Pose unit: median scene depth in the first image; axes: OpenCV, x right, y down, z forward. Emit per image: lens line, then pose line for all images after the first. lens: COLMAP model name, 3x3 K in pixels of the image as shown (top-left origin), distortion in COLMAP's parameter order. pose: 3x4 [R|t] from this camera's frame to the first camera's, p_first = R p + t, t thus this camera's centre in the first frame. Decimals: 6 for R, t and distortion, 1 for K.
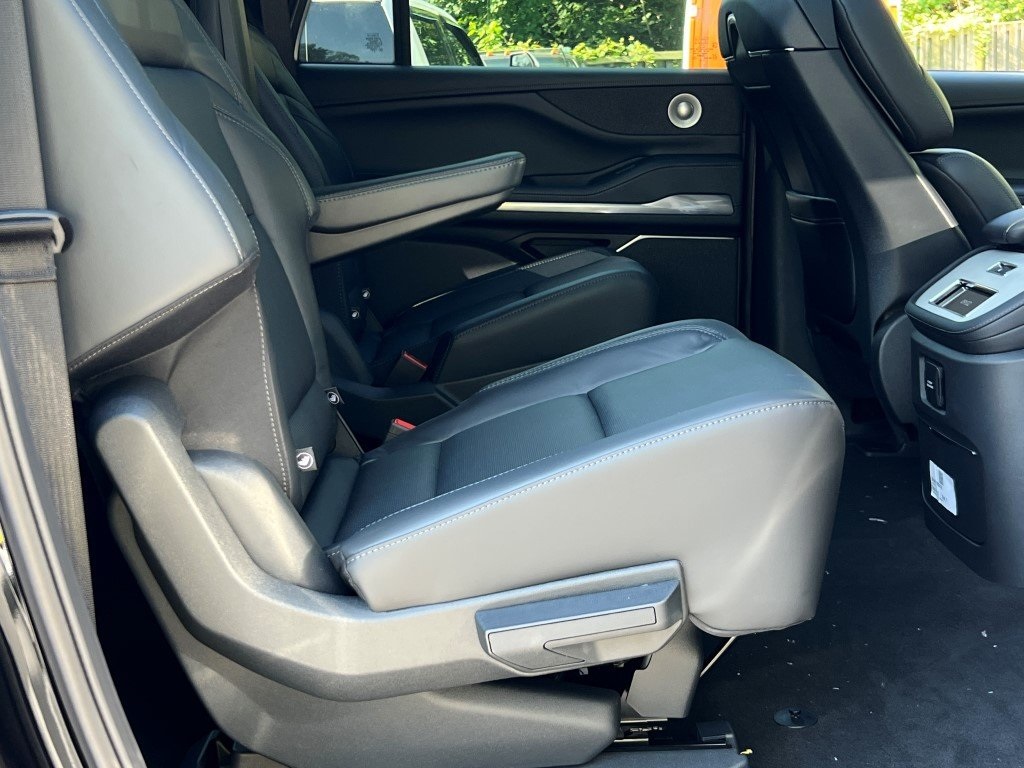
lens RADIAL K [[1383.3, 0, 512.0], [0, 1383.3, 384.0], [0, 0, 1]] dist [0.017019, 0.008670]
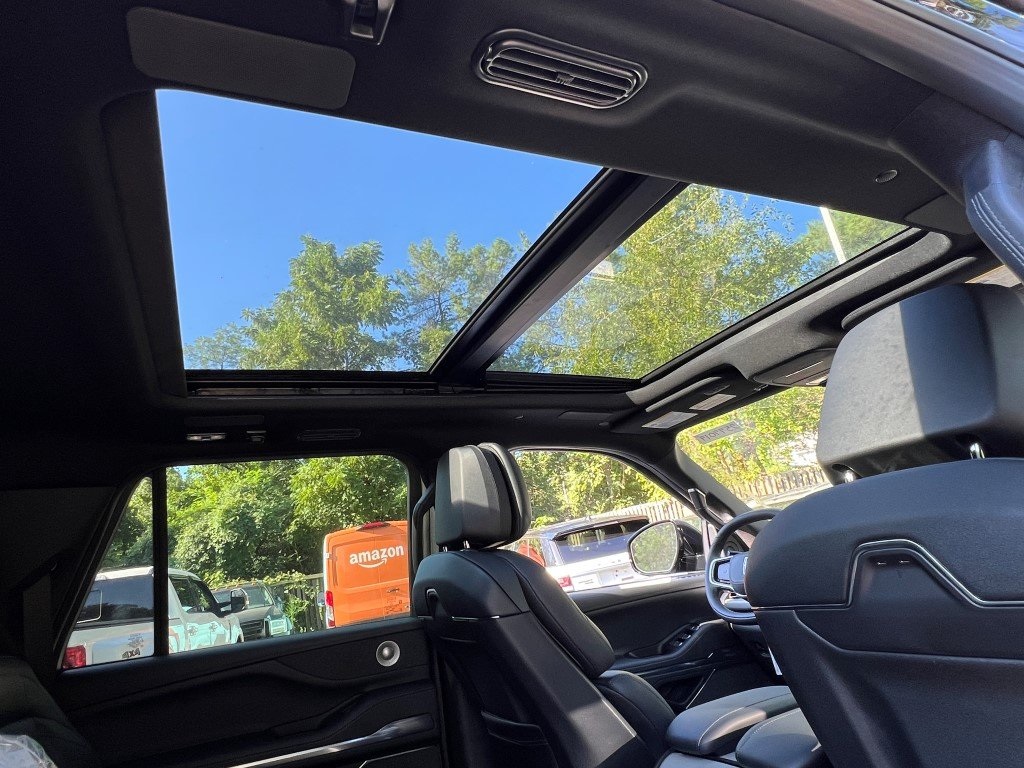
lens RADIAL K [[604.0, 0, 512.0], [0, 604.0, 384.0], [0, 0, 1]] dist [0.022907, -0.000400]
pose [[0.905757, -0.002135, 0.423791, -0.024617], [0.213522, 0.866090, -0.451992, -0.126598], [-0.366076, 0.499884, 0.784923, 0.318728]]
